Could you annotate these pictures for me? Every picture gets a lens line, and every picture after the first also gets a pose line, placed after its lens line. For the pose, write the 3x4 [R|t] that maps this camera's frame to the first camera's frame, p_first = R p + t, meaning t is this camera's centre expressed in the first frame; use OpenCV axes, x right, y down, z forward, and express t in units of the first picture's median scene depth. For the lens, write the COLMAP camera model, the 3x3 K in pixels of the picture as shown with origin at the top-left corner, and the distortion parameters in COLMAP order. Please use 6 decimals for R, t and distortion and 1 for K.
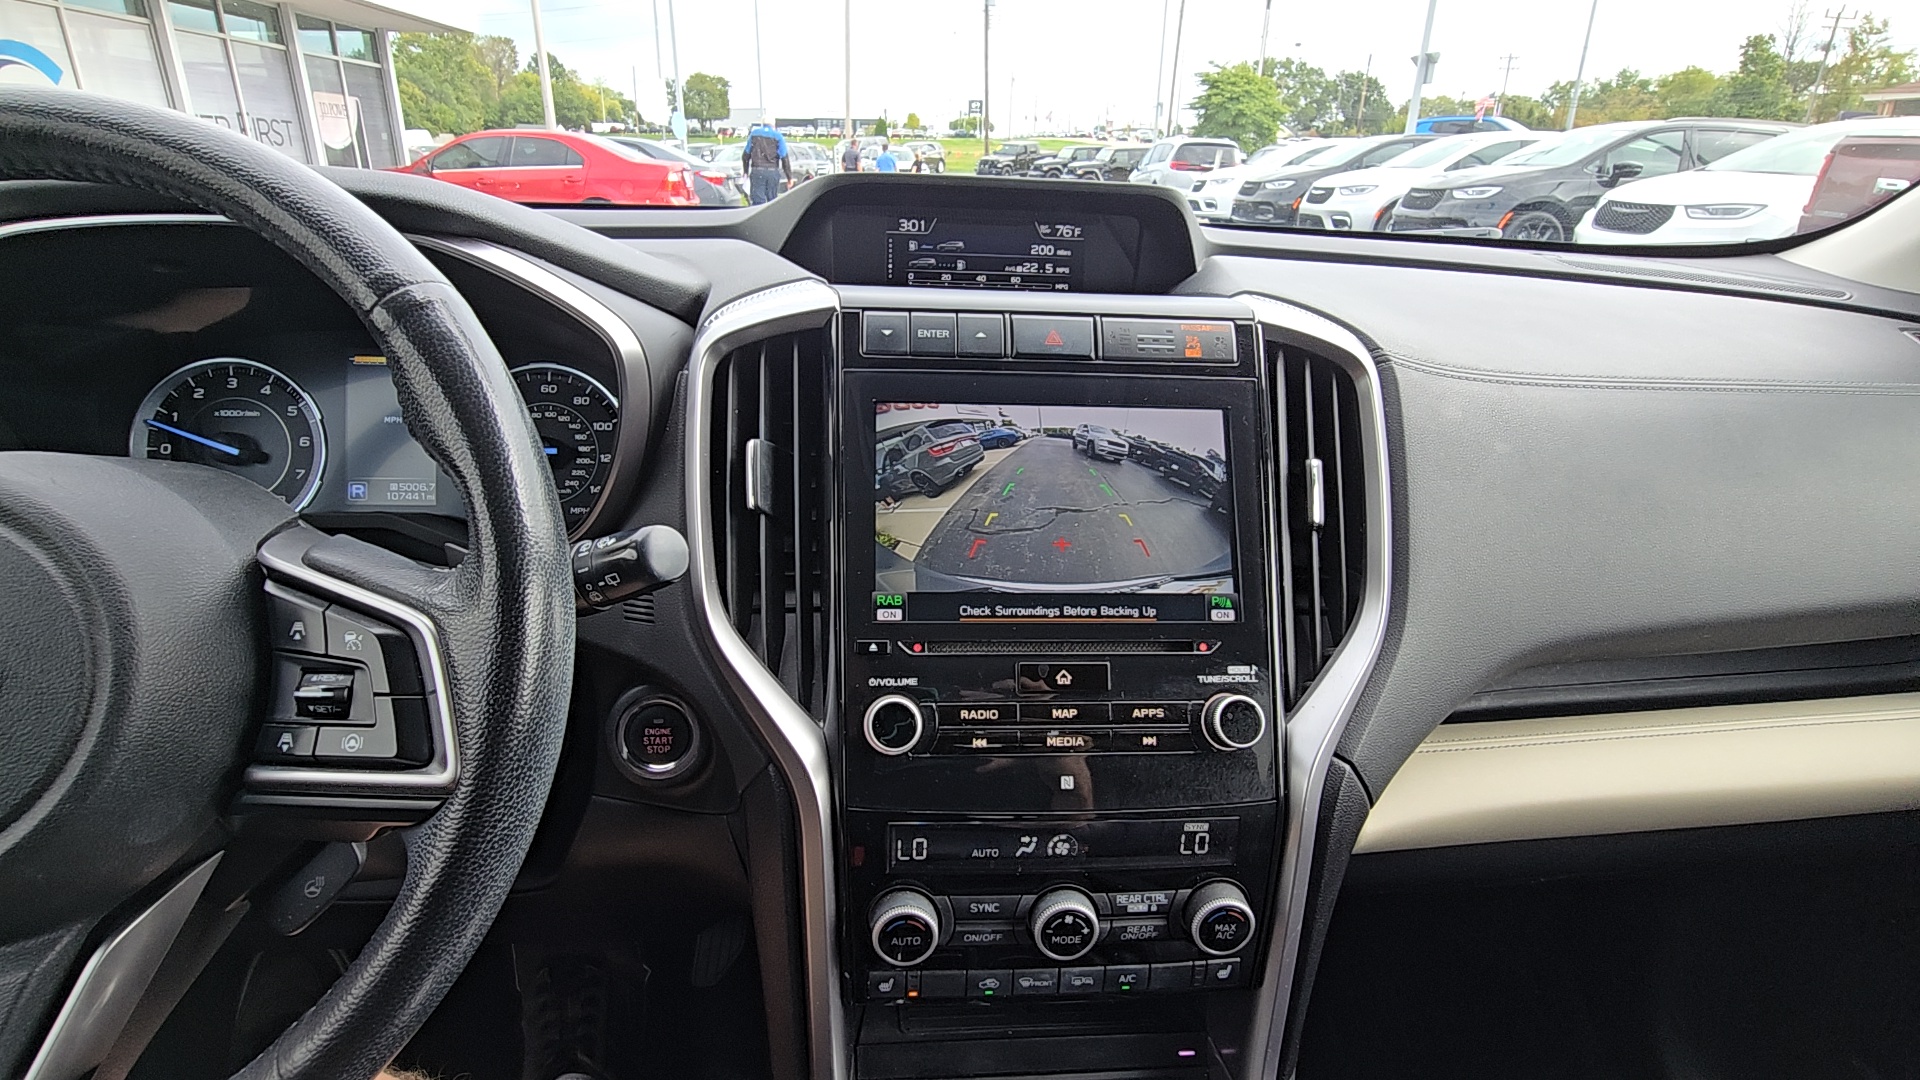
lens RADIAL K [[965.9, 0, 952.9], [0, 965.9, 539.3], [0, 0, 1]] dist [-0.007132, 0.003015]
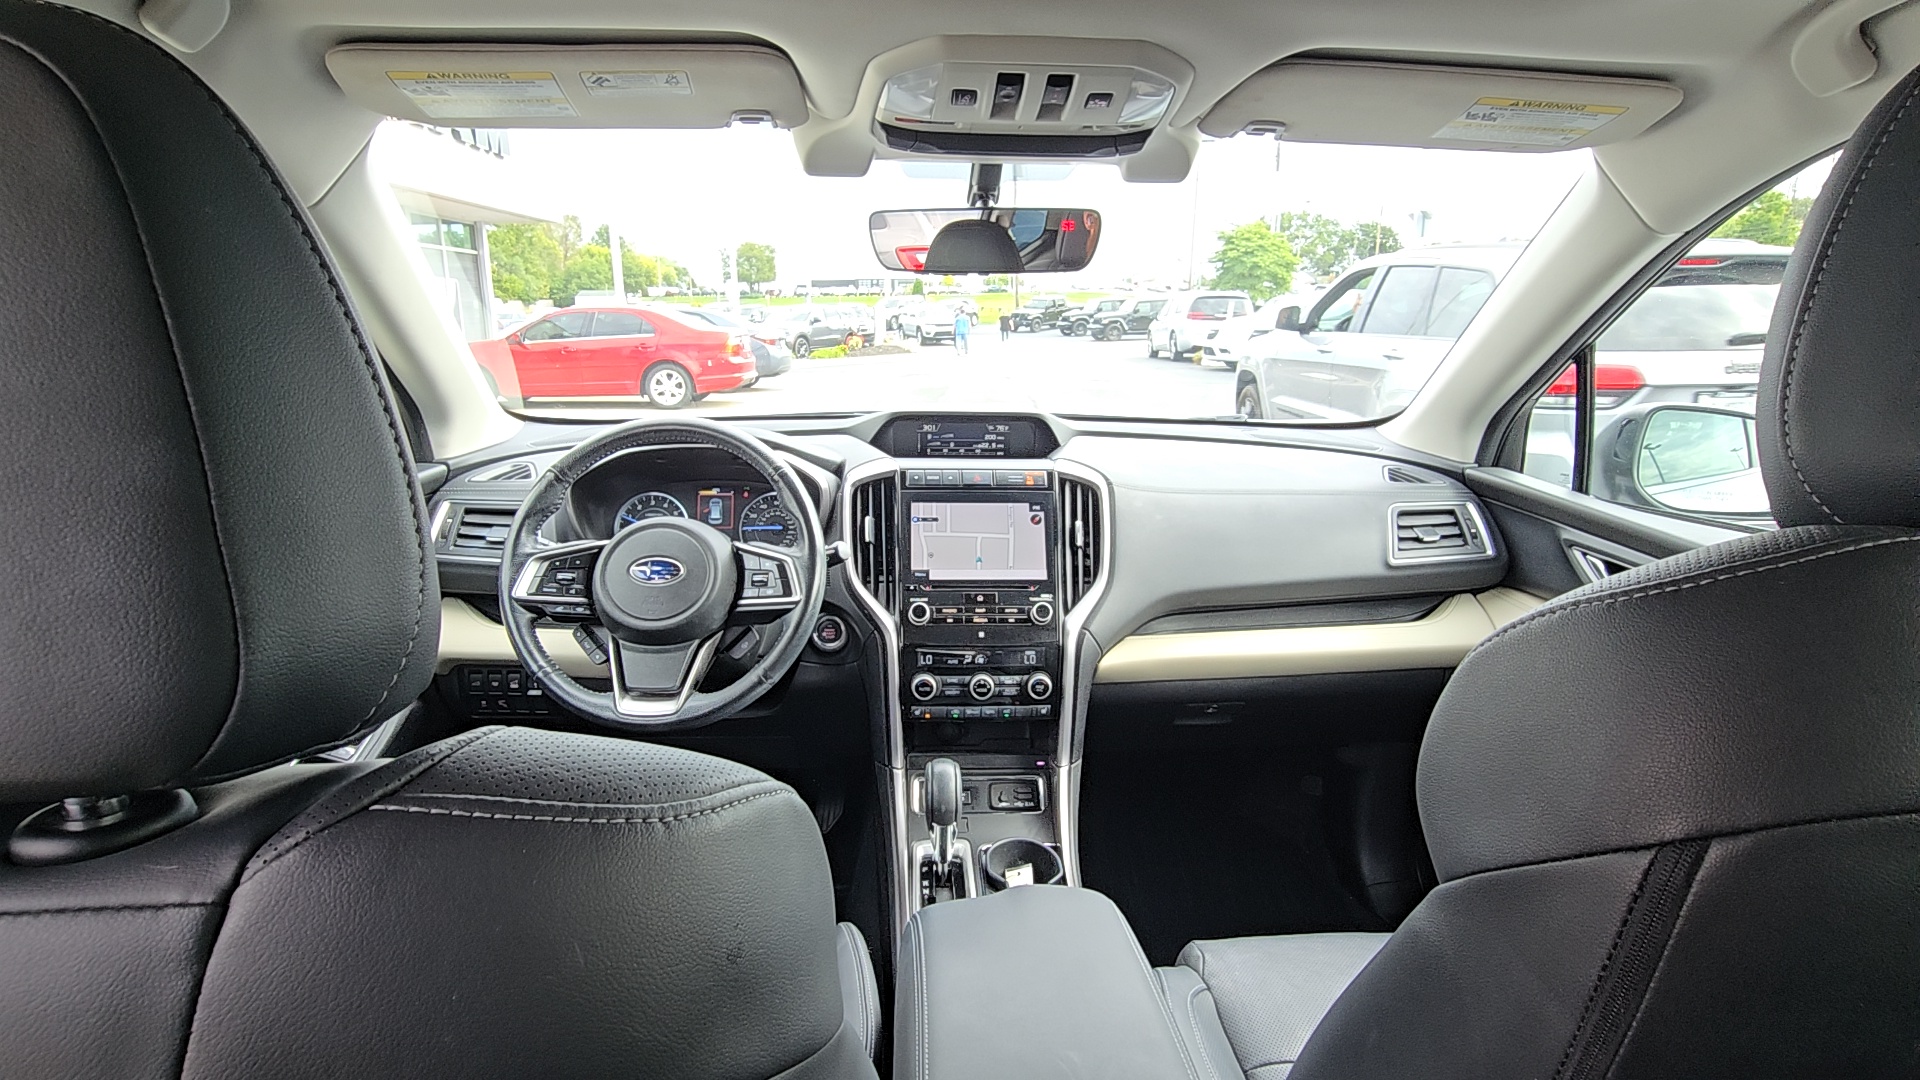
lens RADIAL K [[965.9, 0, 955.2], [0, 965.9, 530.2], [0, 0, 1]] dist [-0.001722, 0.000735]
pose [[0.999154, -0.018292, -0.036824, 0.004202], [0.012504, 0.988349, -0.151688, 0.010463], [0.039170, 0.151100, 0.987742, -0.050248]]
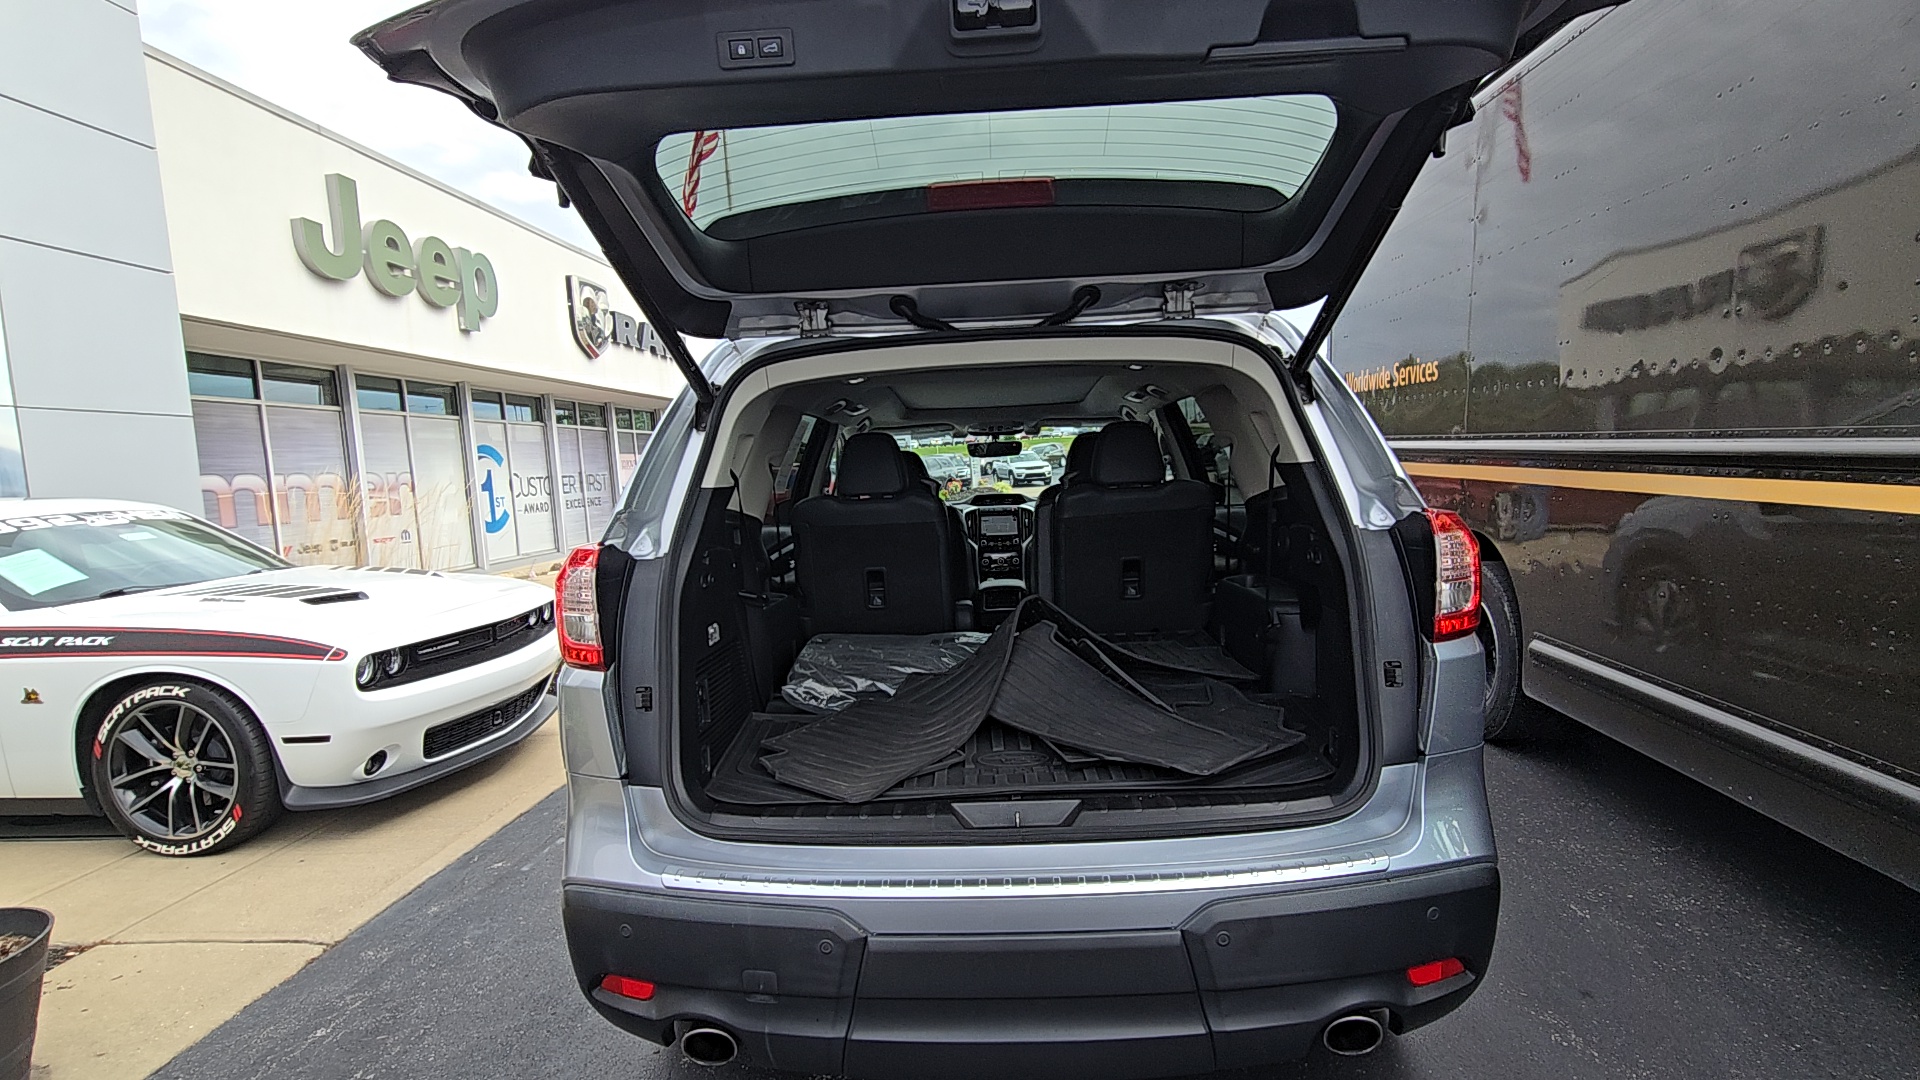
lens RADIAL K [[968.1, 0, 954.2], [0, 968.1, 536.9], [0, 0, 1]] dist [-0.001296, -0.000422]
pose [[0.987952, -0.074042, -0.135902, 0.029863], [0.031792, 0.956498, -0.290001, 0.088894], [0.151463, 0.282187, 0.947328, -0.255582]]
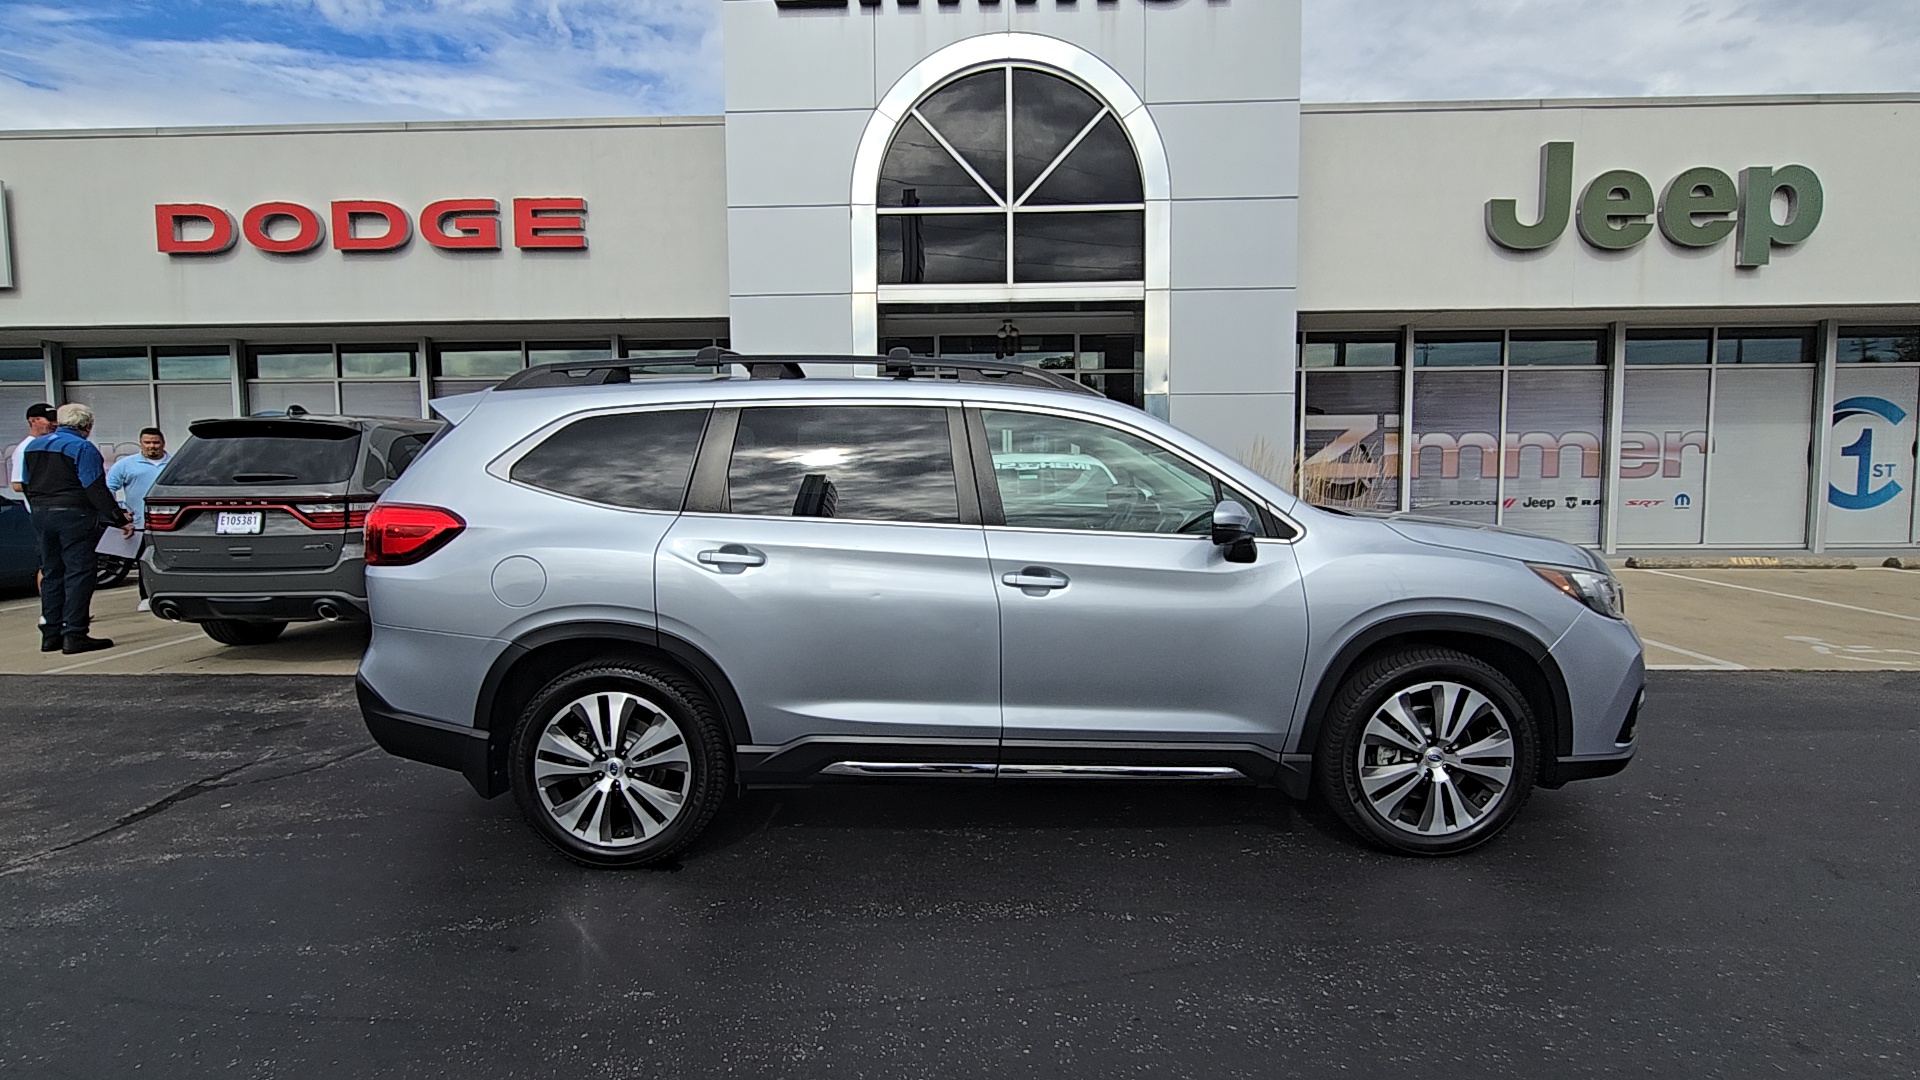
lens RADIAL K [[961.1, 0, 953.7], [0, 961.1, 551.5], [0, 0, 1]] dist [-0.001317, 0.000588]
pose [[-0.079924, 0.062097, -0.994865, 0.271150], [-0.352730, 0.931719, 0.086492, 0.004204], [0.932305, 0.357832, -0.052564, -0.014760]]
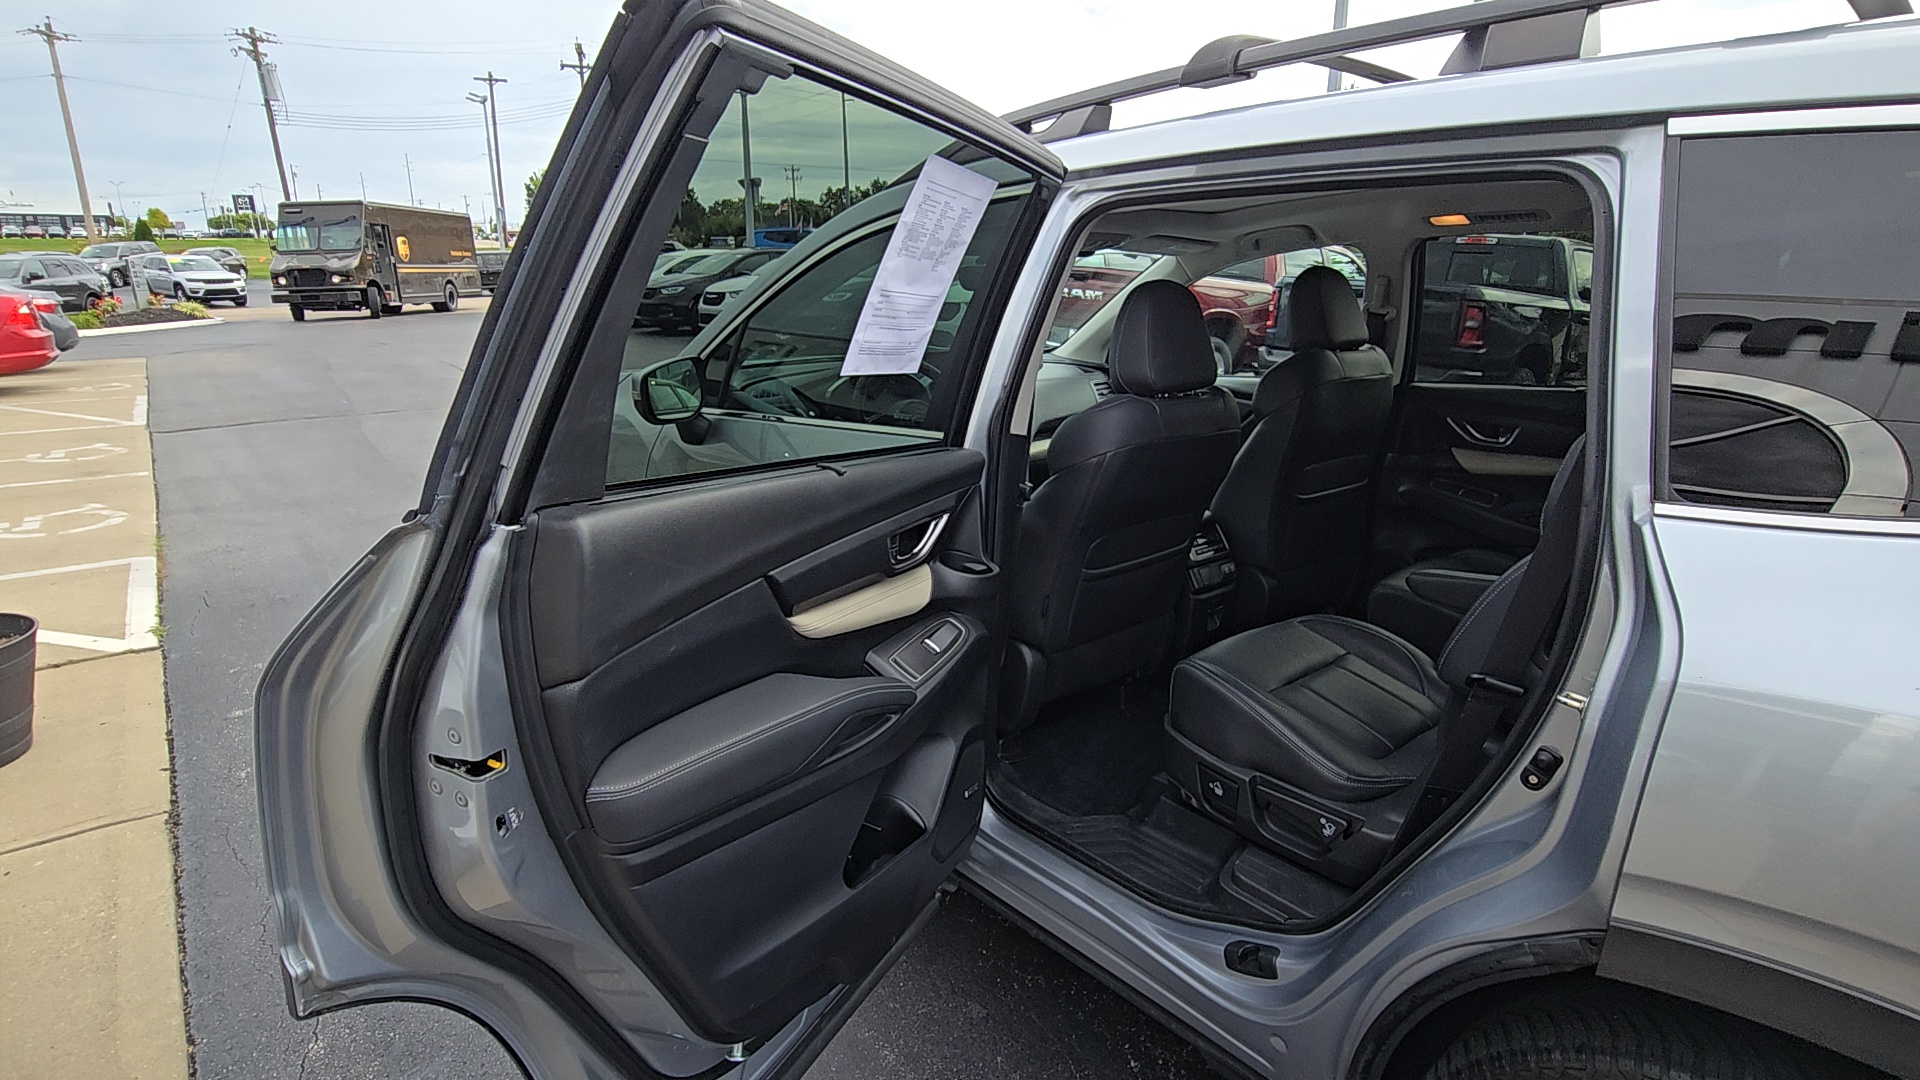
lens RADIAL K [[966.0, 0, 942.8], [0, 966.0, 541.1], [0, 0, 1]] dist [-0.000083, 0.000867]
pose [[0.808973, -0.179817, 0.559668, -0.111702], [0.227721, 0.973589, -0.016351, 0.026239], [-0.541947, 0.140676, 0.828556, -0.116347]]
